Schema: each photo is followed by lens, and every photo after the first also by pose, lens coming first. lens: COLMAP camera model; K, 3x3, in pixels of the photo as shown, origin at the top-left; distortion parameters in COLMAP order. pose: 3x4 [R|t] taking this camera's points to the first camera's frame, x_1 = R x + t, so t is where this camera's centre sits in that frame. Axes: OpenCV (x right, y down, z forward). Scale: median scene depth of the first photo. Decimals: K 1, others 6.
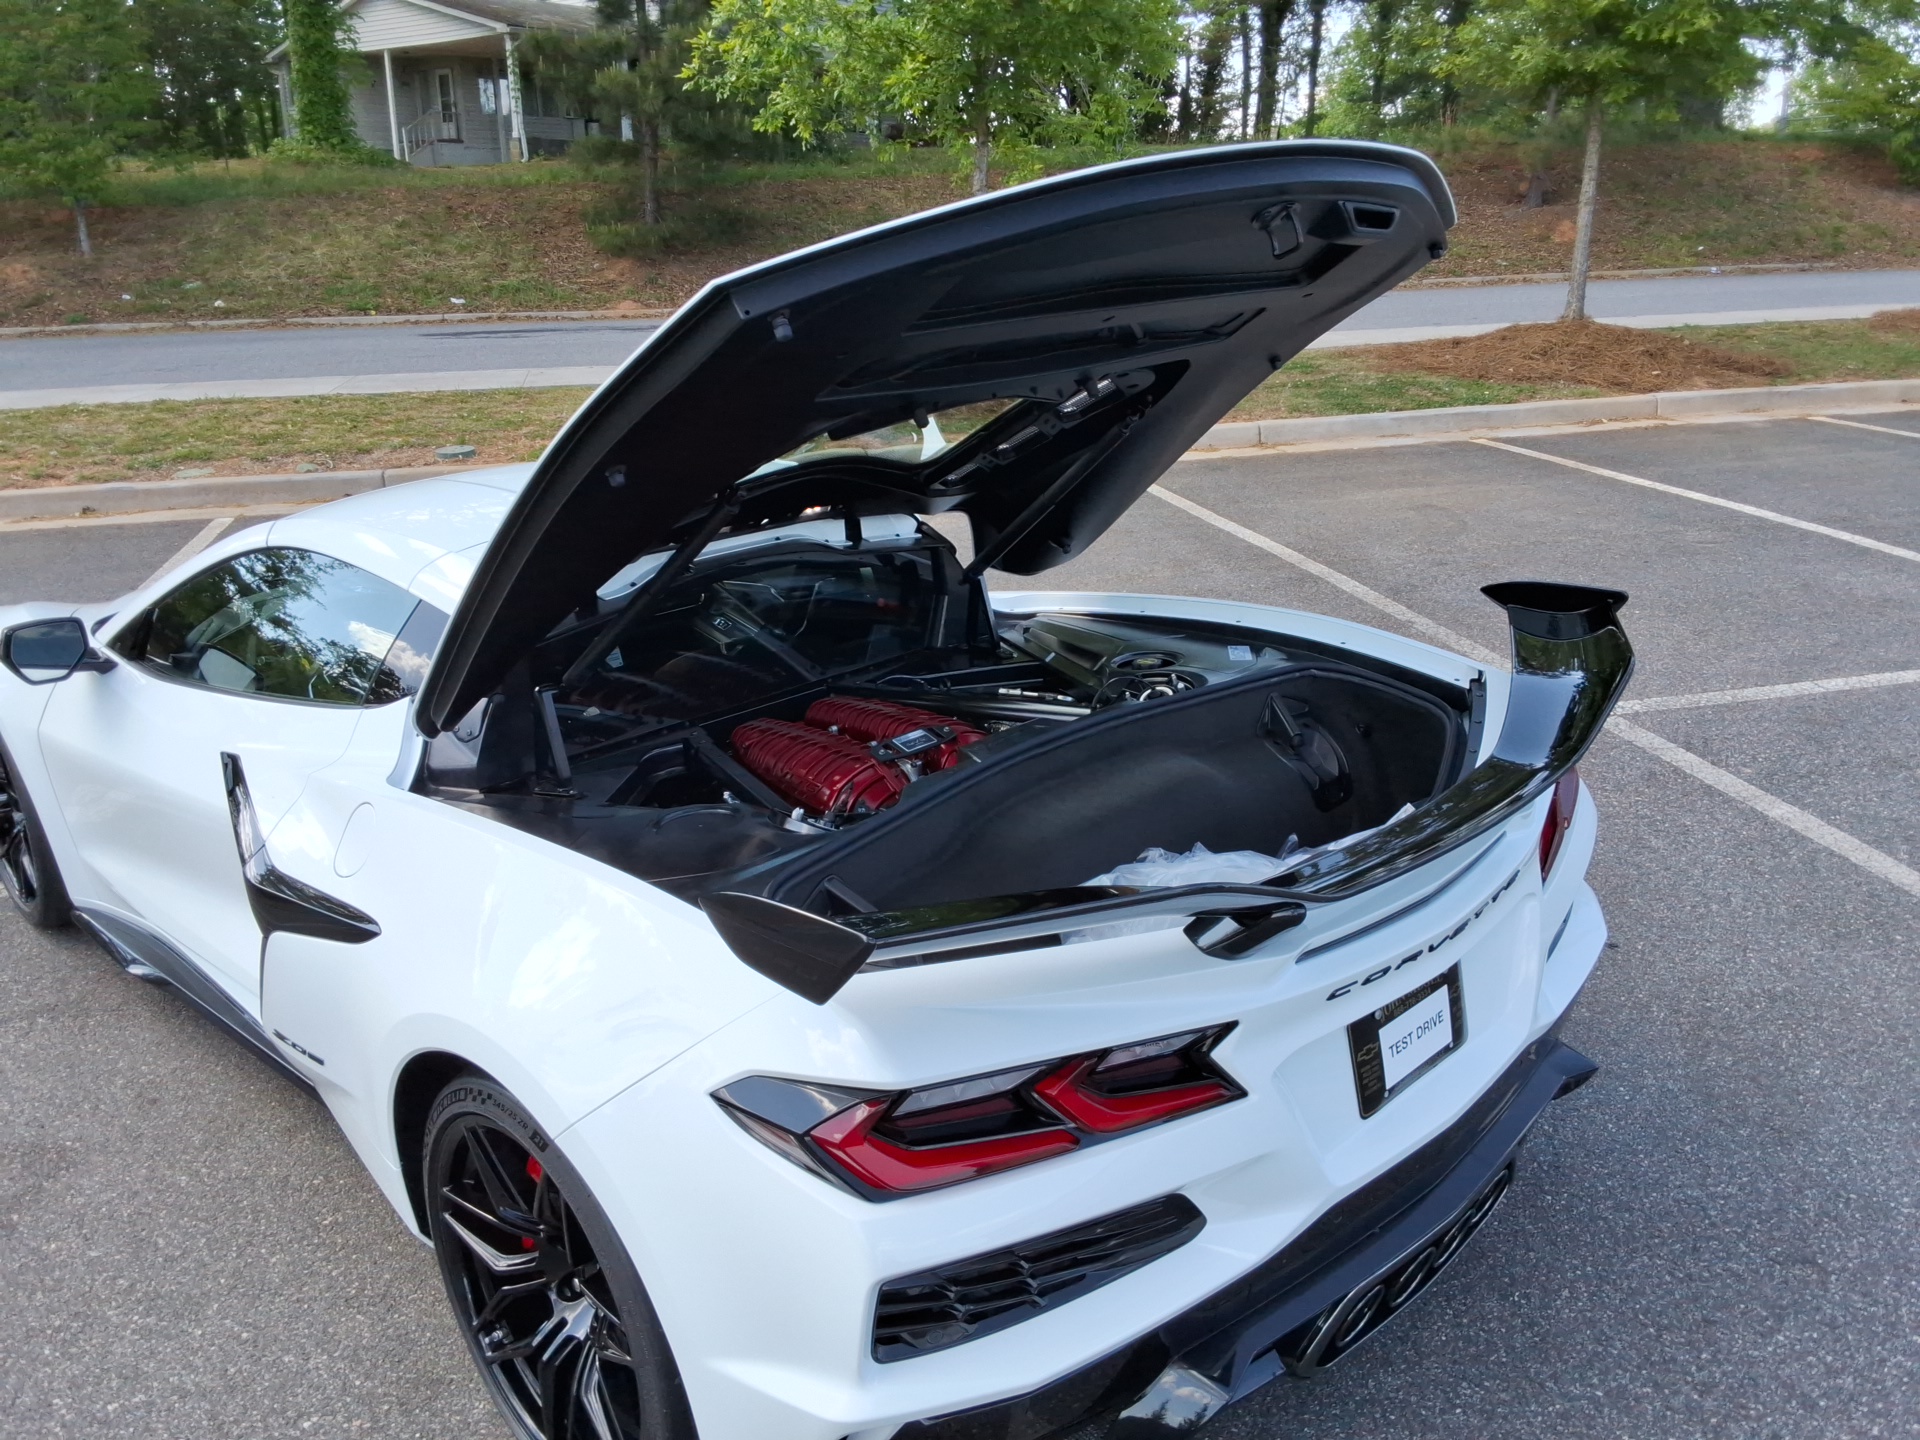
lens RADIAL K [[1549.5, 0, 963.4], [0, 1549.5, 688.6], [0, 0, 1]] dist [0.088560, -0.144688]
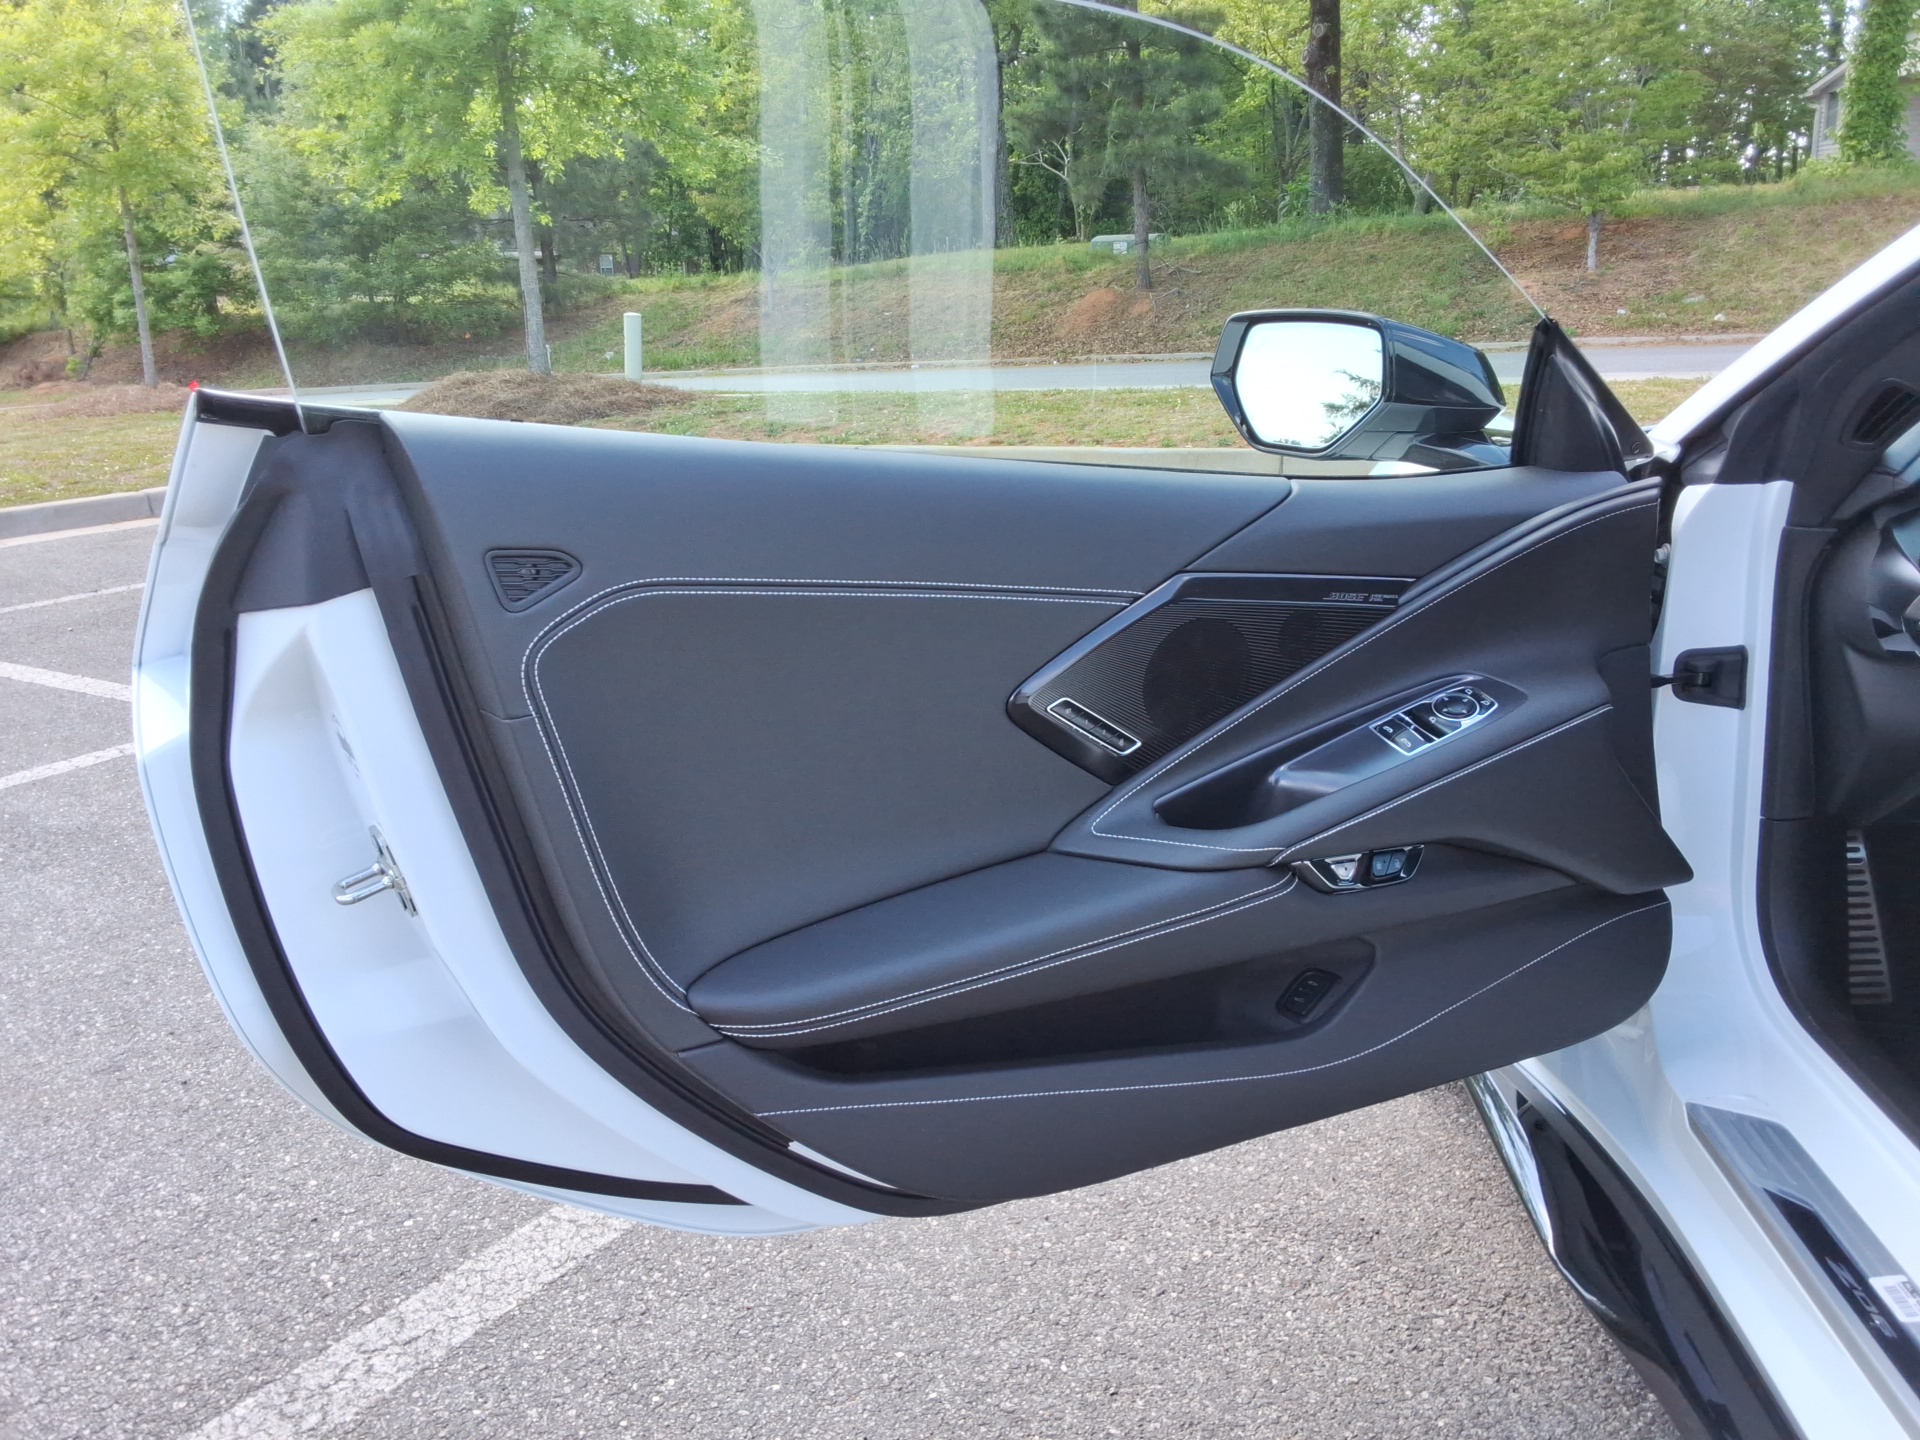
lens RADIAL K [[1520.9, 0, 975.7], [0, 1520.9, 716.0], [0, 0, 1]] dist [0.116647, -0.174917]
pose [[0.658642, 0.179300, -0.730782, -0.060688], [-0.197559, 0.978330, 0.061980, 0.009844], [0.726059, 0.103549, 0.679791, 0.102116]]
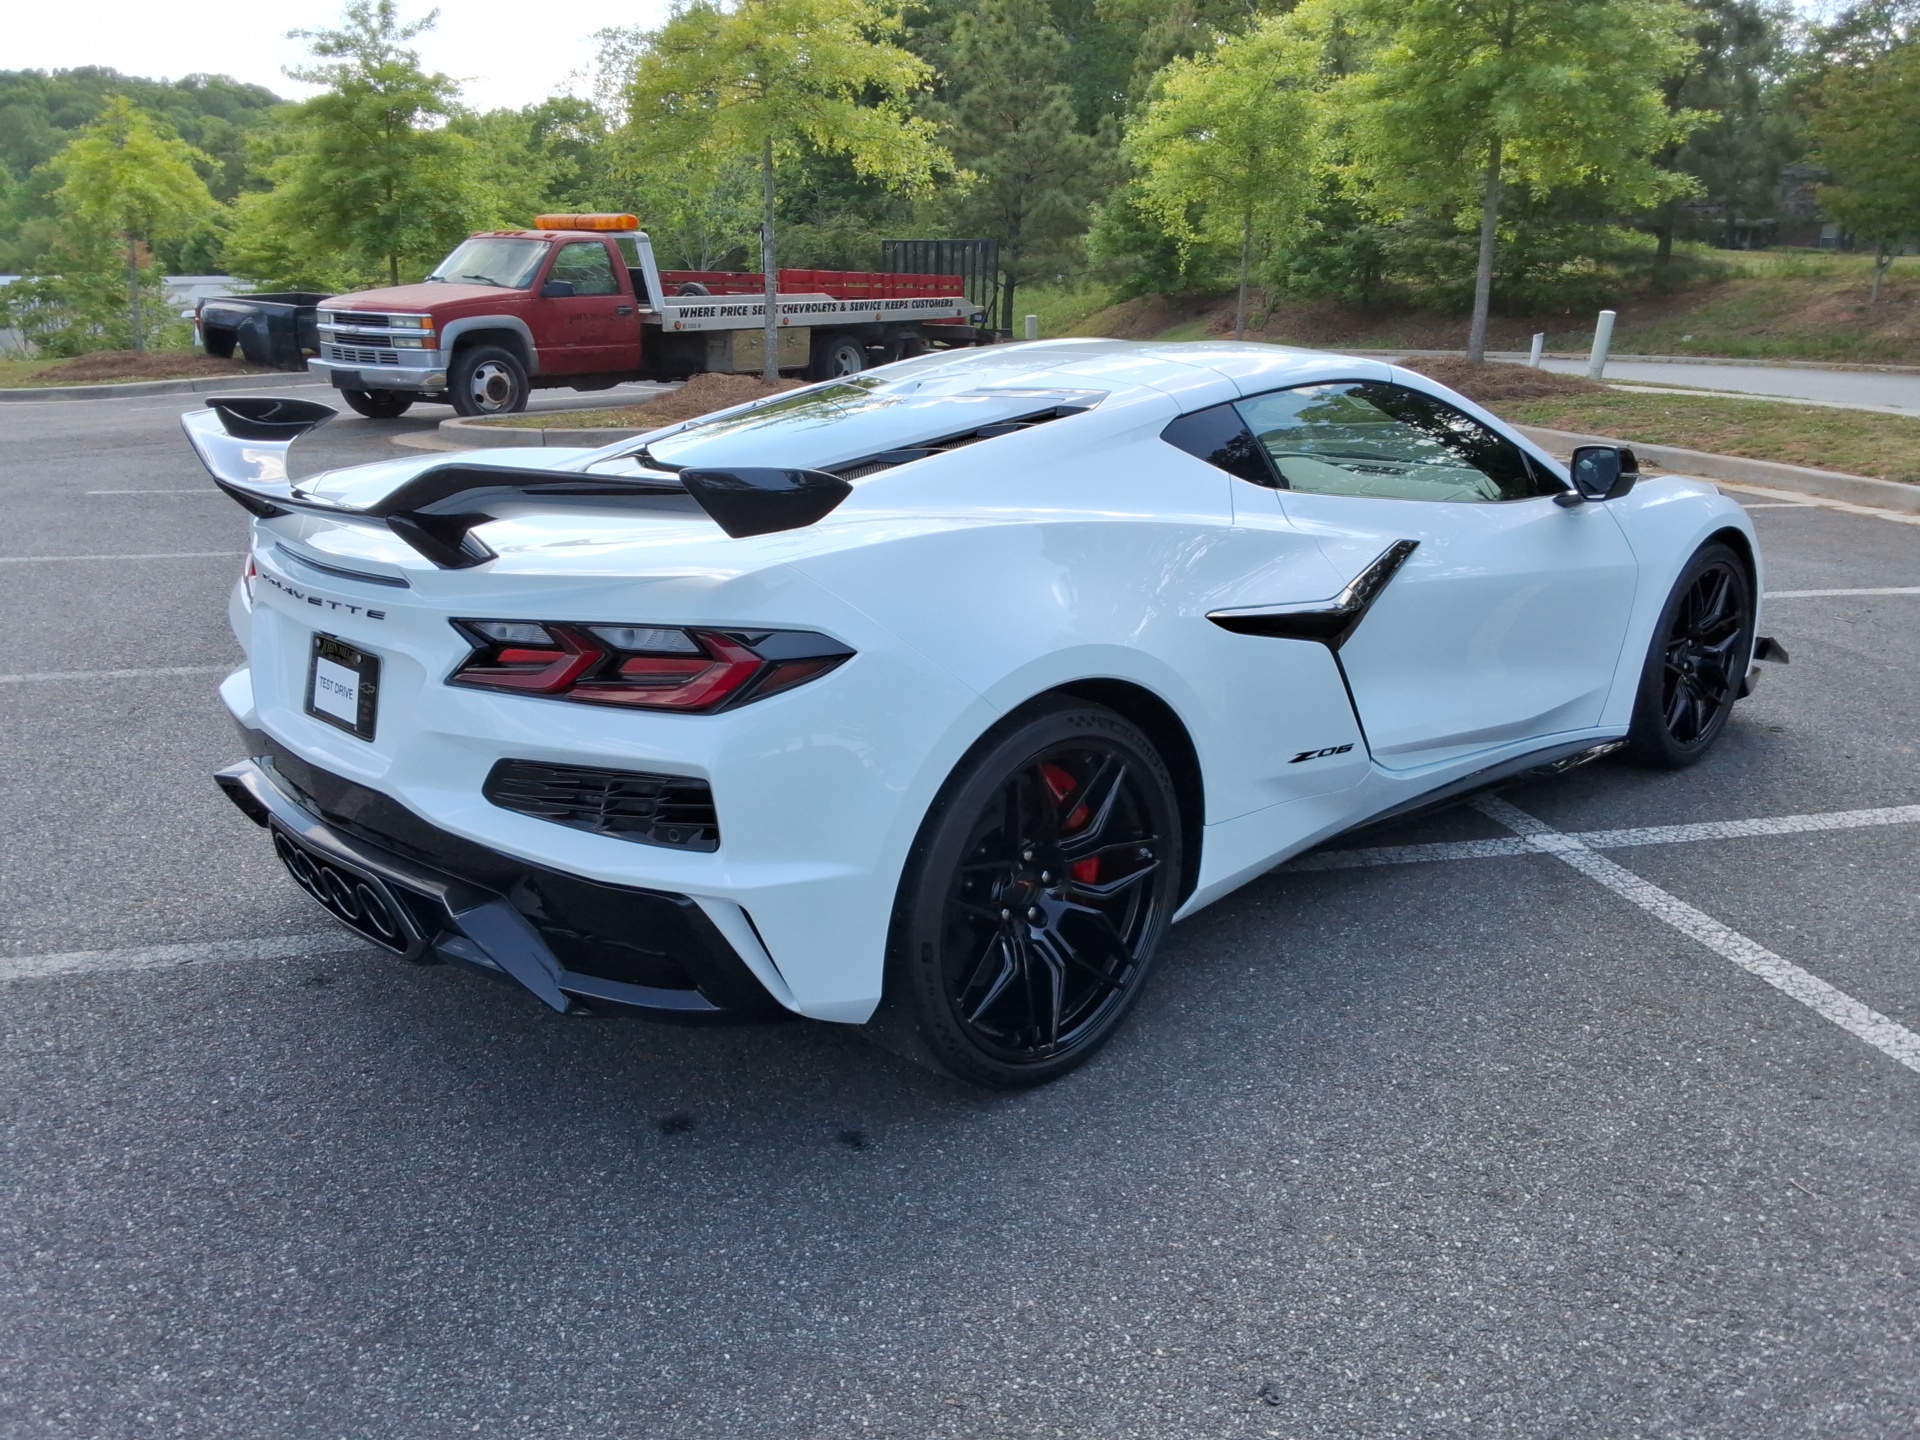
lens RADIAL K [[1541.6, 0, 966.4], [0, 1541.6, 712.3], [0, 0, 1]] dist [0.083296, -0.154234]
pose [[-0.024704, 0.279407, -0.959855, 0.152254], [-0.313560, 0.909530, 0.272828, -0.027498], [0.949247, 0.307712, 0.065141, 0.150004]]
